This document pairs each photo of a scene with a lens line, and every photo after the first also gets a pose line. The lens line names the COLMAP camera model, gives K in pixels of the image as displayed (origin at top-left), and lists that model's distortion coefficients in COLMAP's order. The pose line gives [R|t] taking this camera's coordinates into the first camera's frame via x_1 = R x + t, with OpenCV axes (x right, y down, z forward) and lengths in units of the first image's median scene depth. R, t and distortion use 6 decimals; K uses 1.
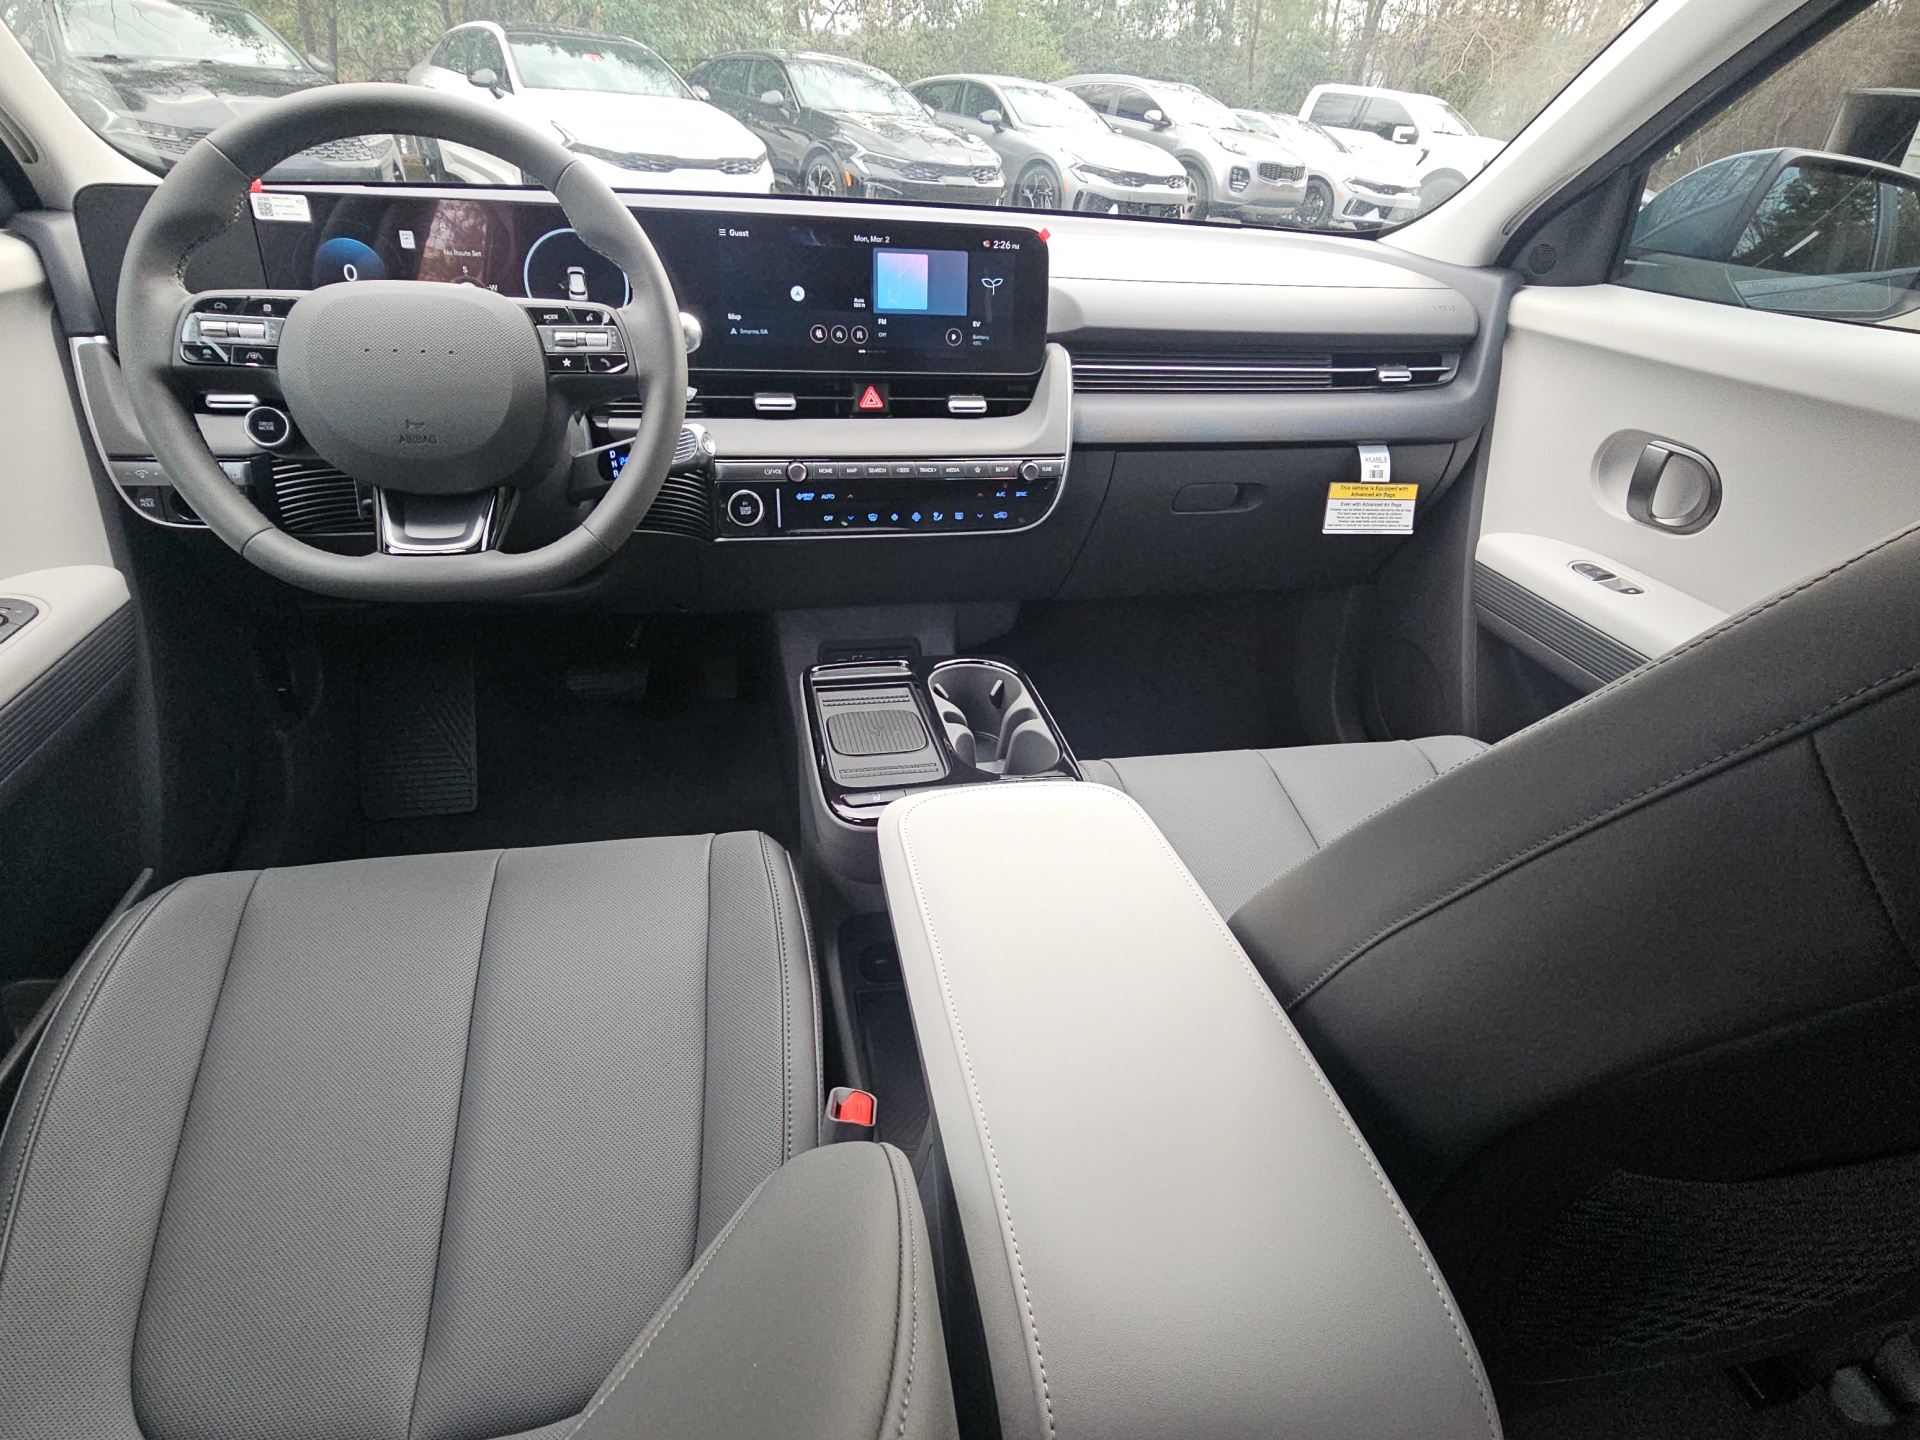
lens RADIAL K [[1022.4, 0, 972.9], [0, 1022.4, 726.2], [0, 0, 1]] dist [0.004048, -0.003115]
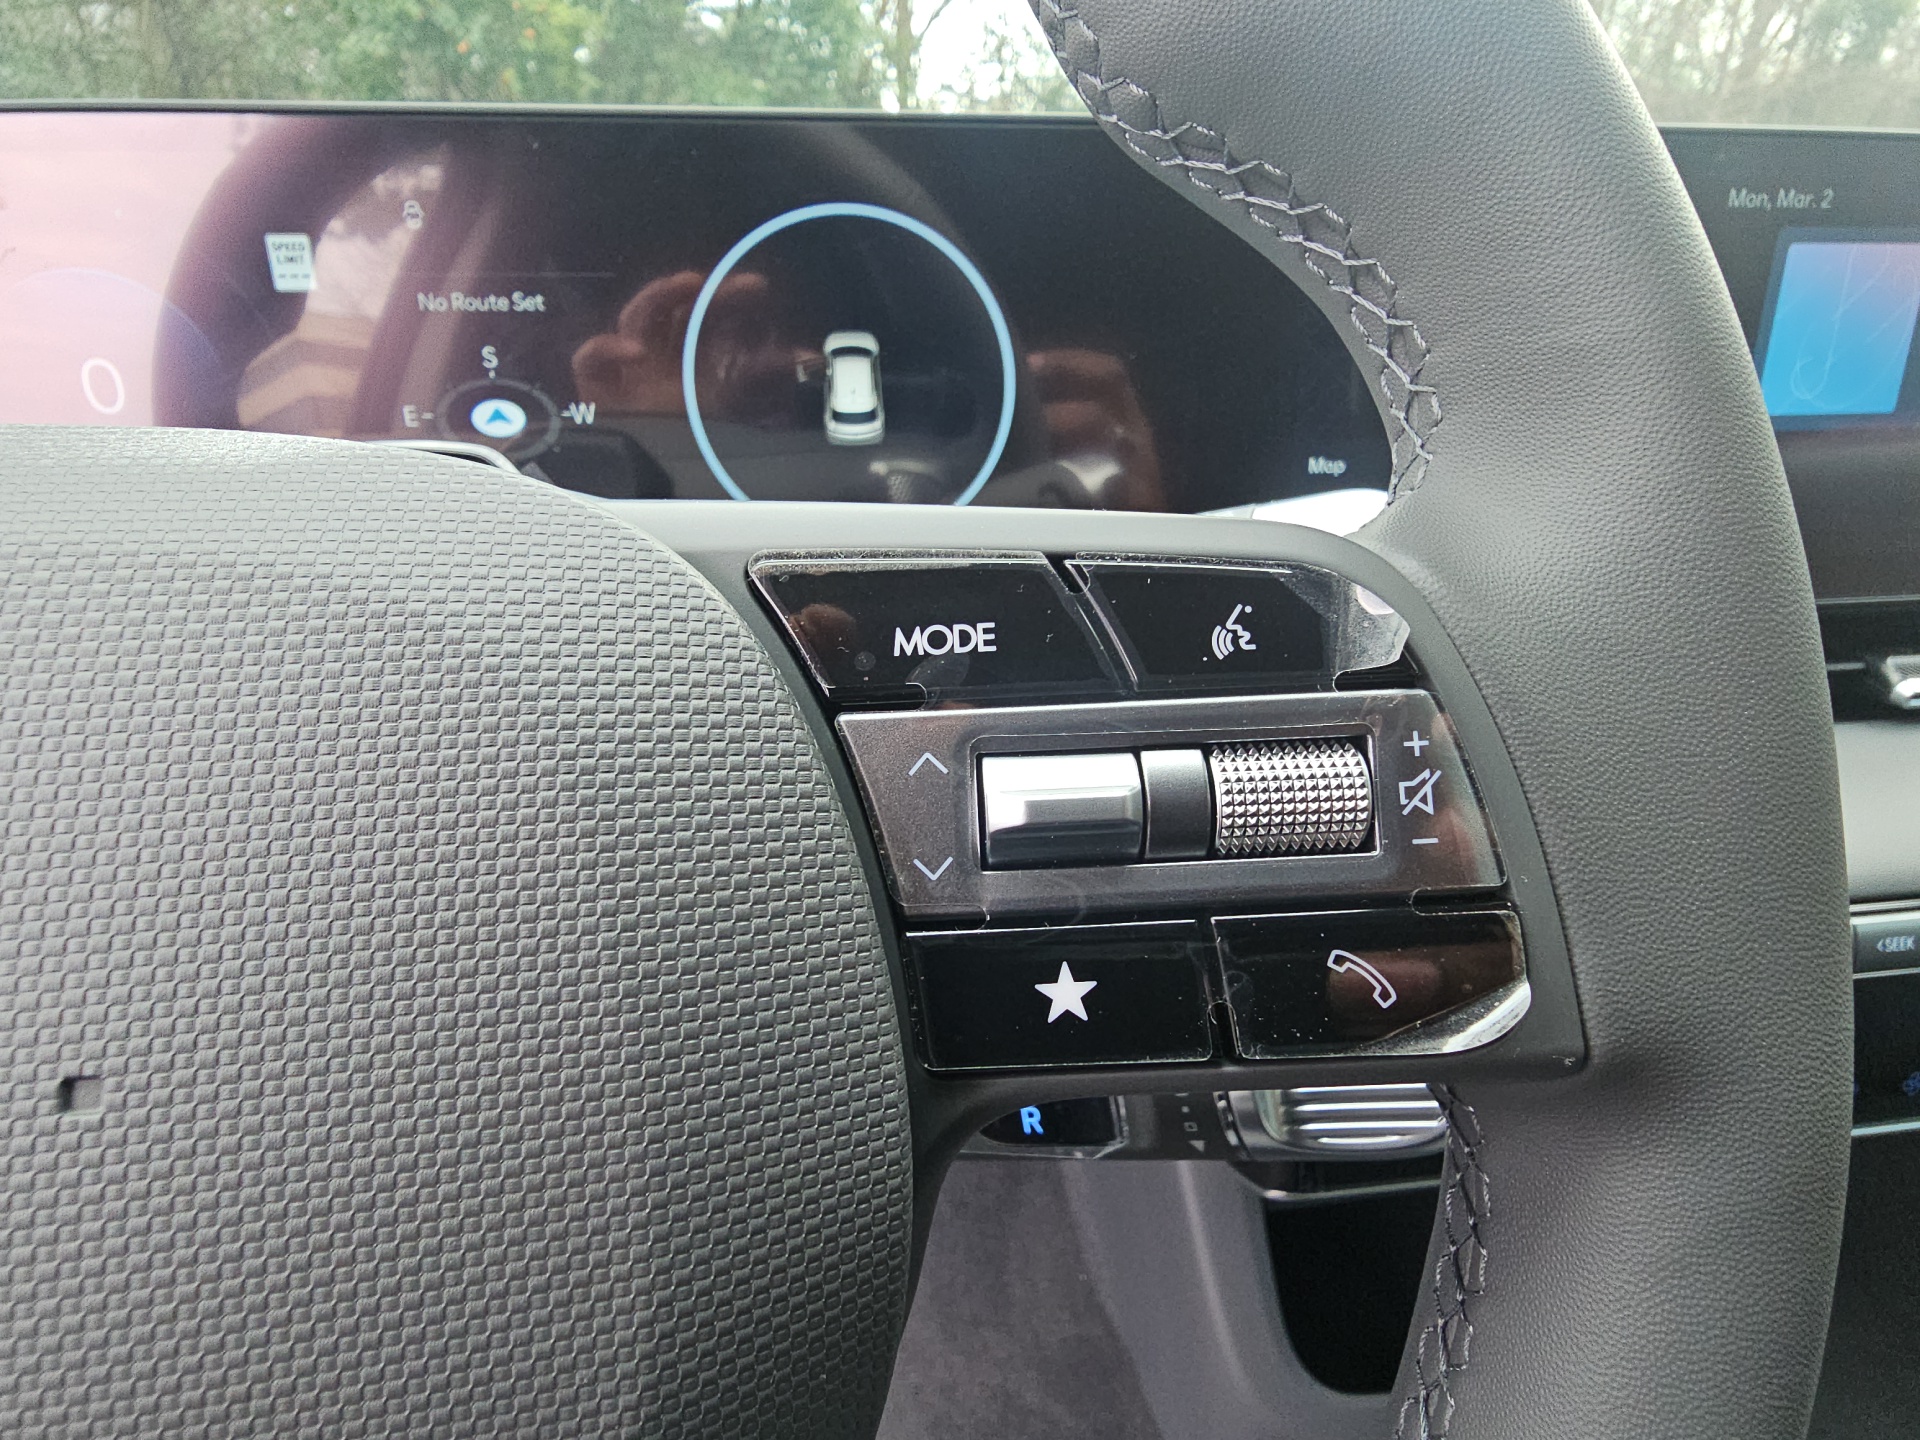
lens RADIAL K [[1022.4, 0, 964.1], [0, 1022.4, 726.8], [0, 0, 1]] dist [0.004048, -0.003115]
pose [[0.994613, -0.009394, -0.103232, -0.419139], [0.001949, 0.997404, -0.071988, -0.403031], [0.103640, 0.071399, 0.992049, 0.923659]]
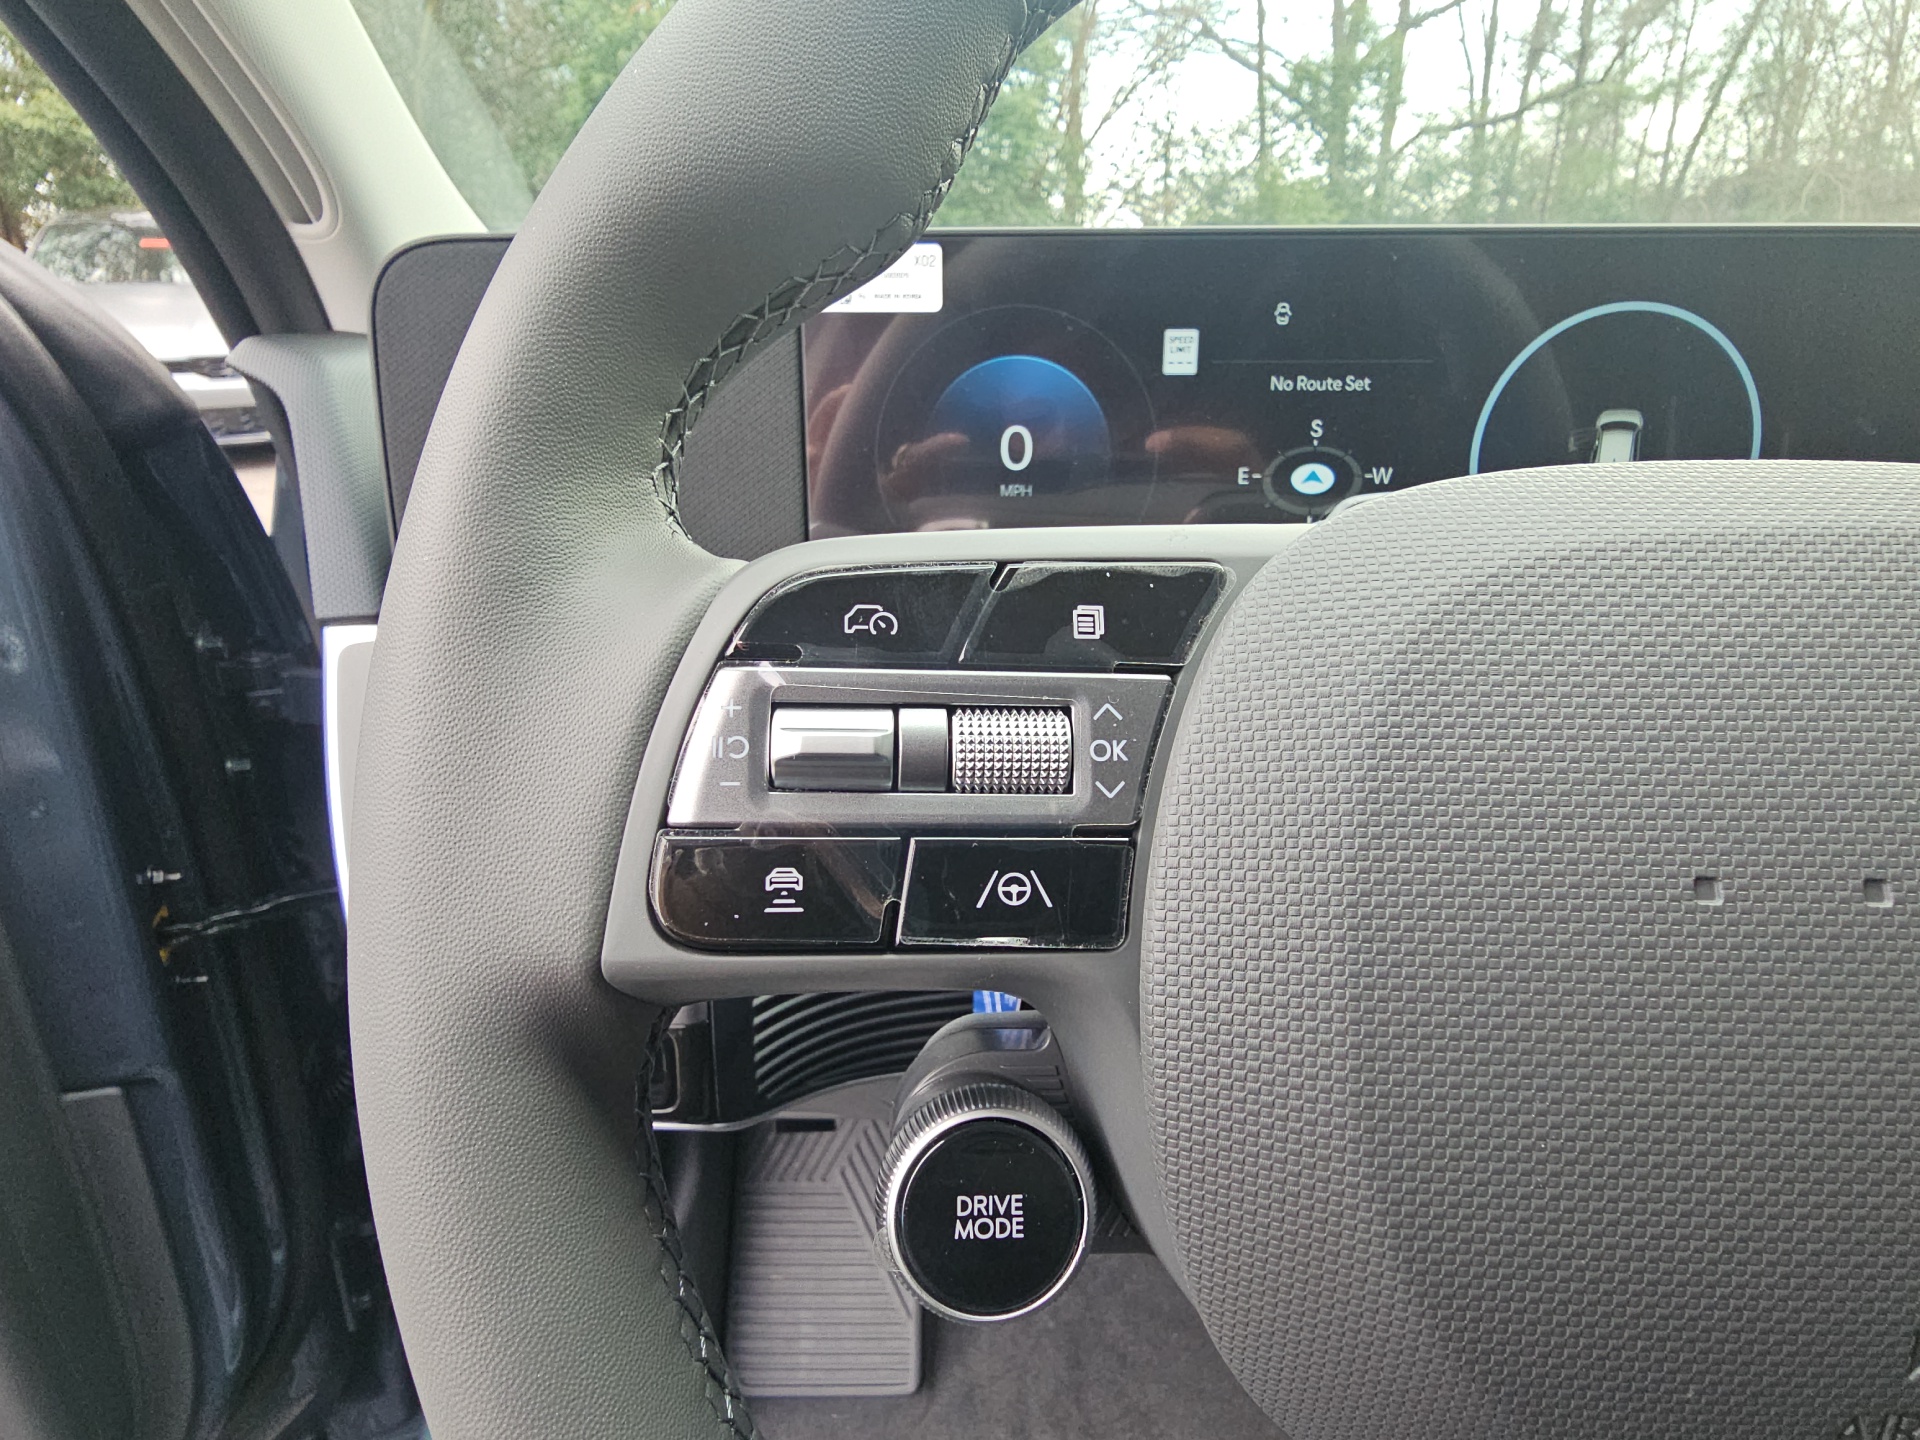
lens RADIAL K [[1022.4, 0, 964.3], [0, 1022.4, 725.3], [0, 0, 1]] dist [0.004048, -0.003115]
pose [[0.973524, 0.030083, -0.226599, -0.670656], [-0.063365, 0.987970, -0.141071, -0.364216], [0.219629, 0.151694, 0.963718, 0.822670]]
